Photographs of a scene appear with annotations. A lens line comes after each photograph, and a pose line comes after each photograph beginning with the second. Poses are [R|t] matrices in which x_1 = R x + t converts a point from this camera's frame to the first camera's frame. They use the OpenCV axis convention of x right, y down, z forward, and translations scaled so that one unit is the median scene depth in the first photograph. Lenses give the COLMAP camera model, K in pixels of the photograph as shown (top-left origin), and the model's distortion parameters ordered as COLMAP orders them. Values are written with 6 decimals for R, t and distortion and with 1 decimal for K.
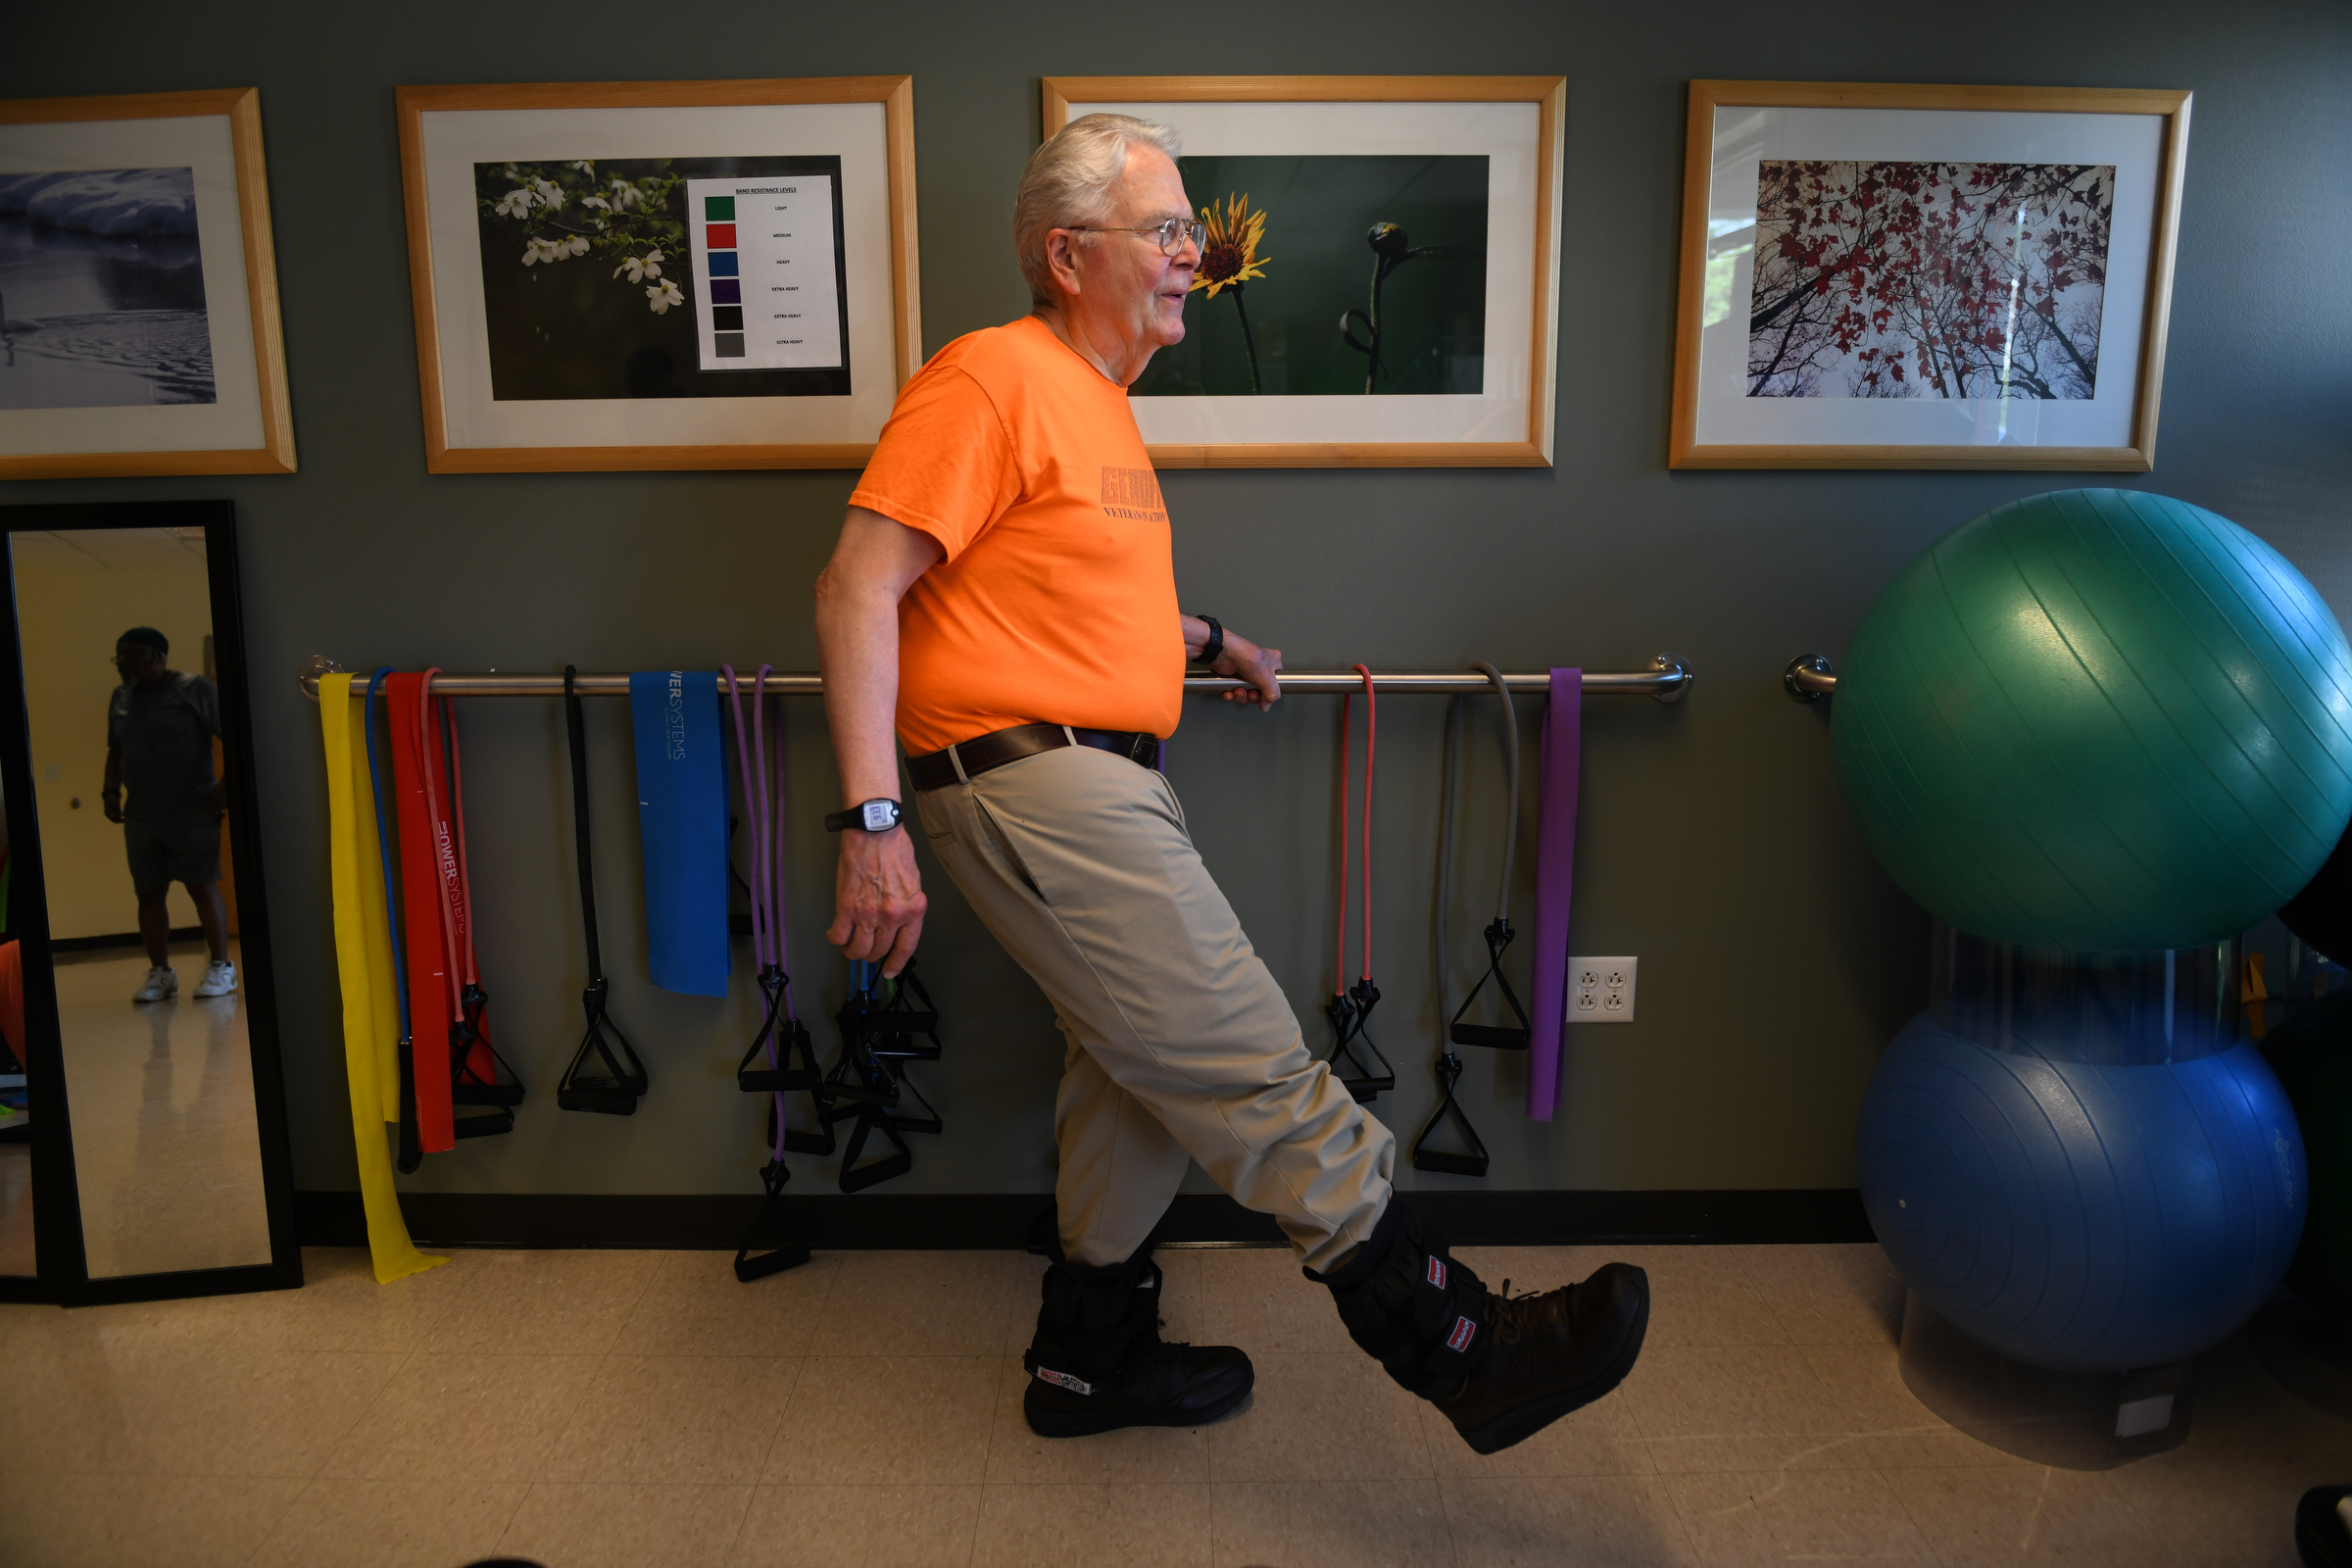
lens RADIAL K [[1676.3, 0, 1176.0], [0, 1676.3, 784.0], [0, 0, 1]] dist [-0.033358, -0.000645]
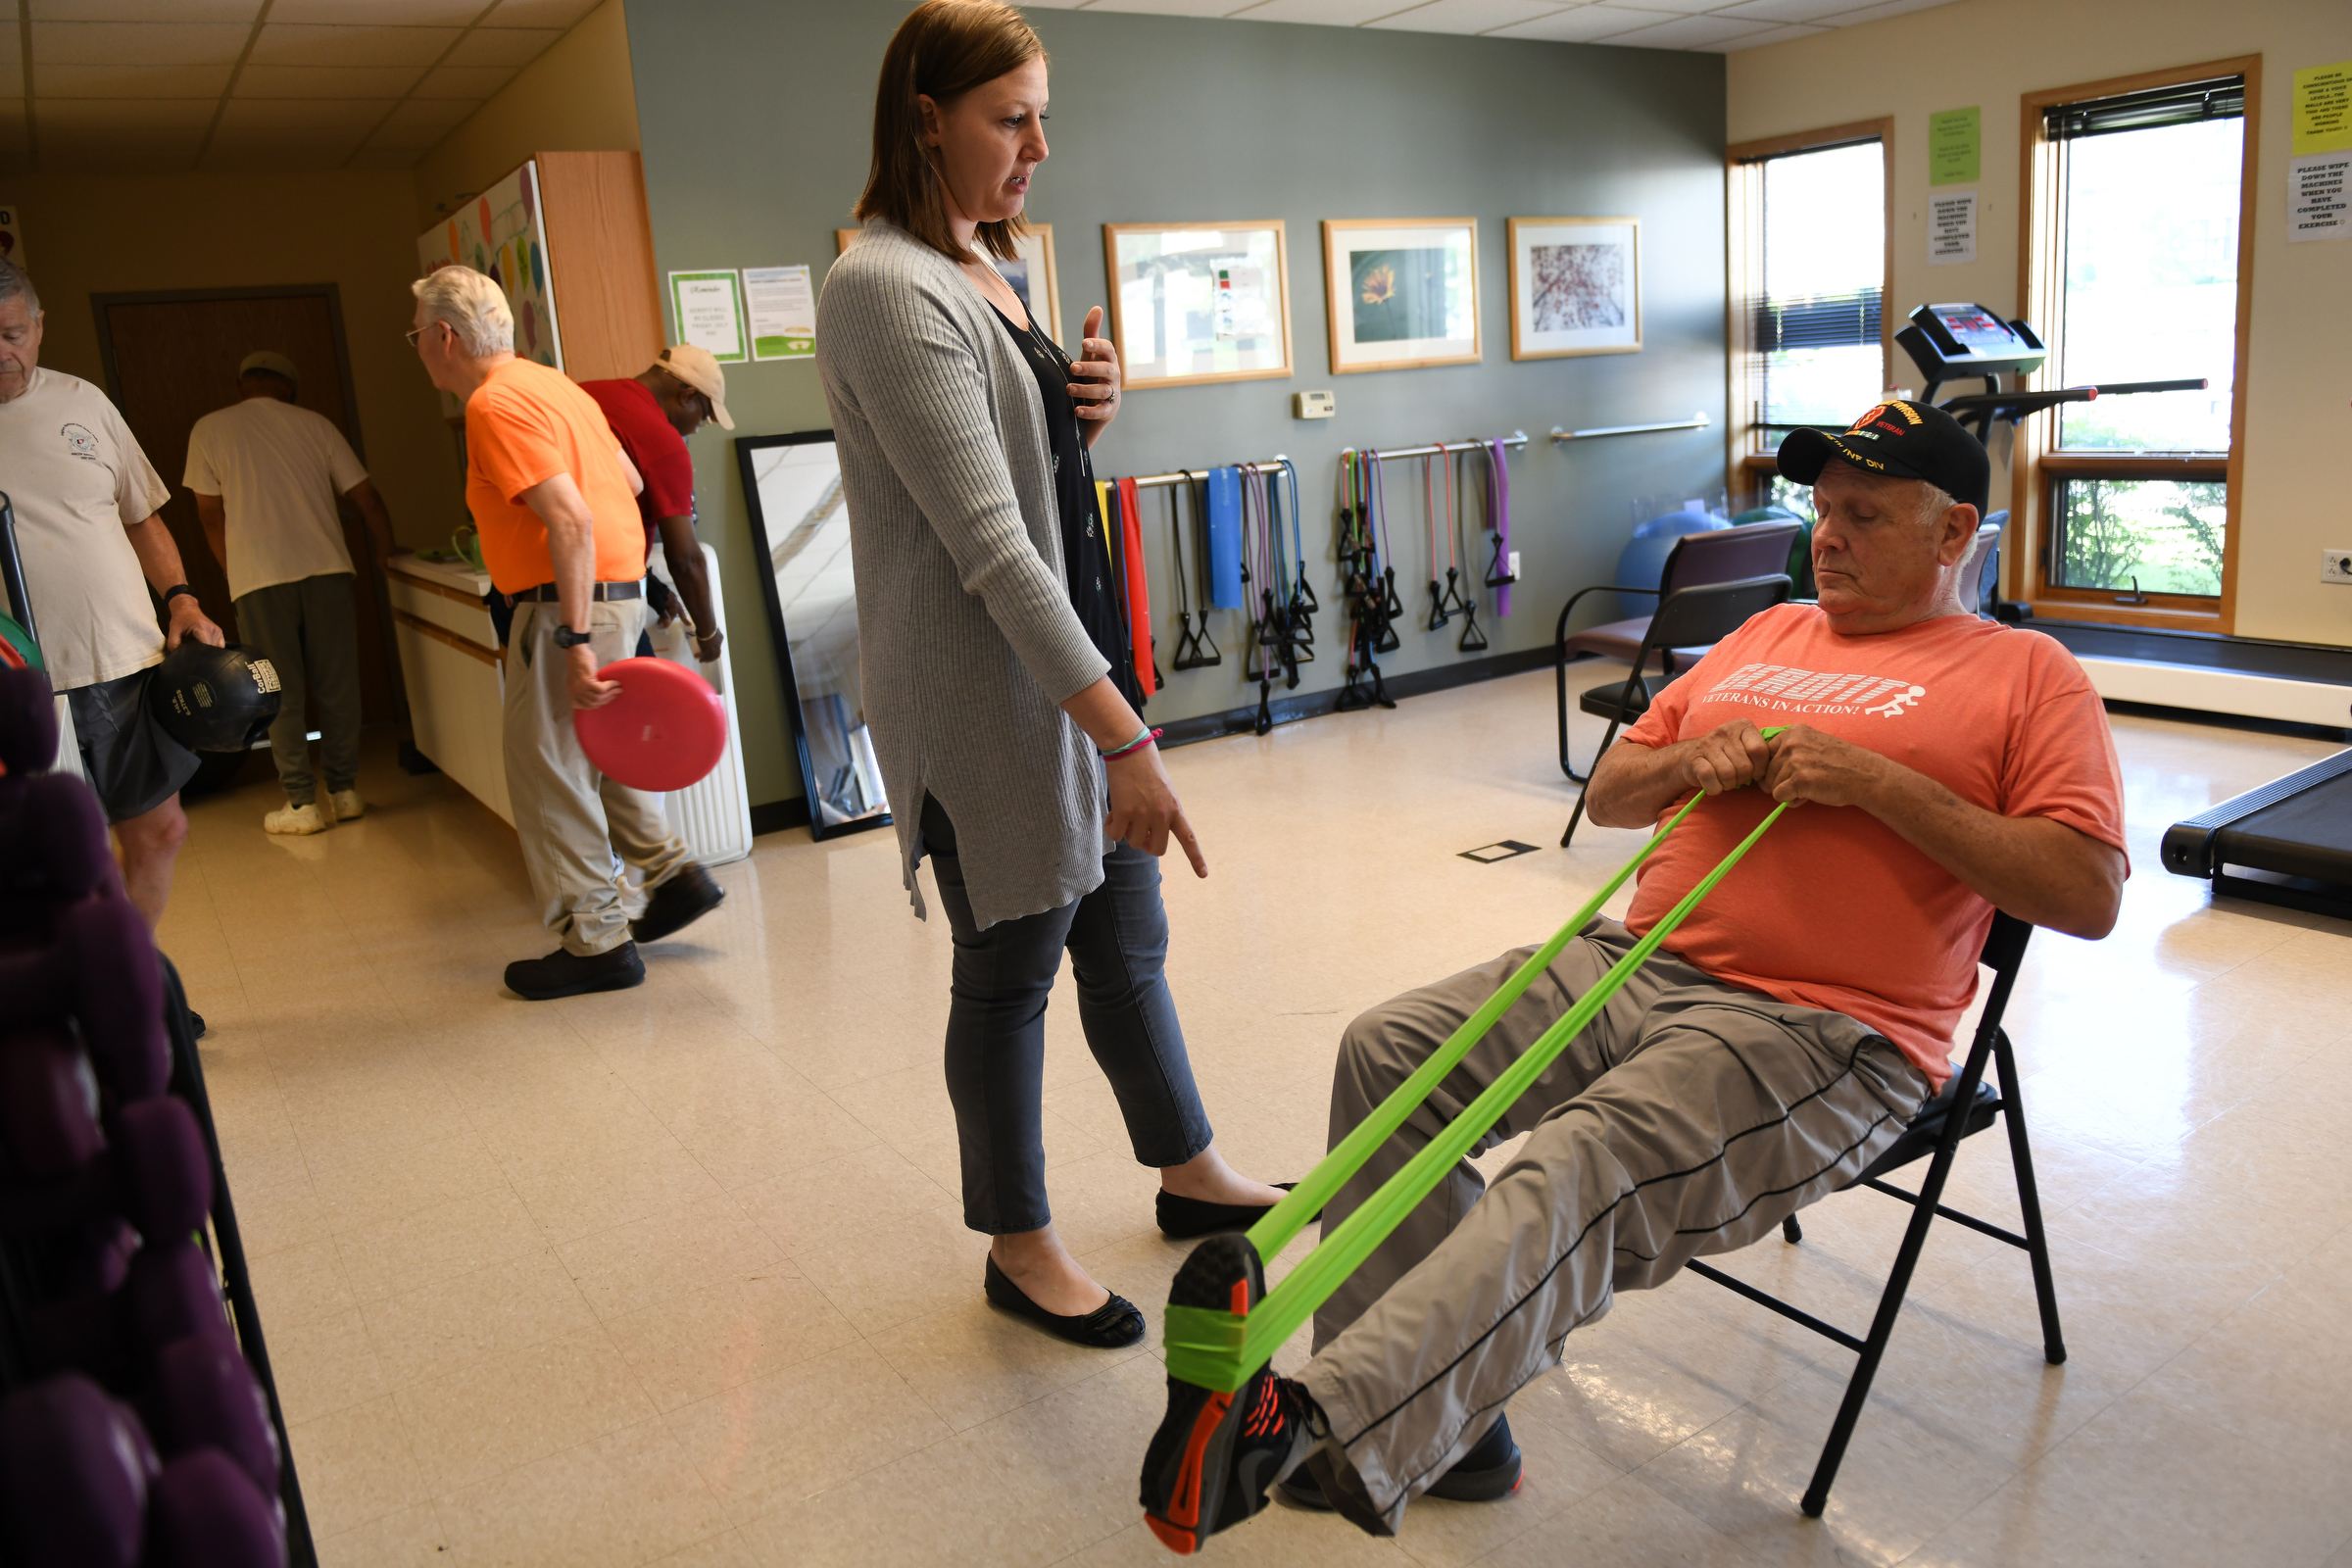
lens RADIAL K [[1676.3, 0, 1176.0], [0, 1676.3, 784.0], [0, 0, 1]] dist [-0.033358, -0.000645]
pose [[0.851079, -0.183703, 0.491851, -1.622389], [0.191154, 0.980914, 0.035600, 0.279975], [-0.489004, 0.063721, 0.869951, -1.028644]]
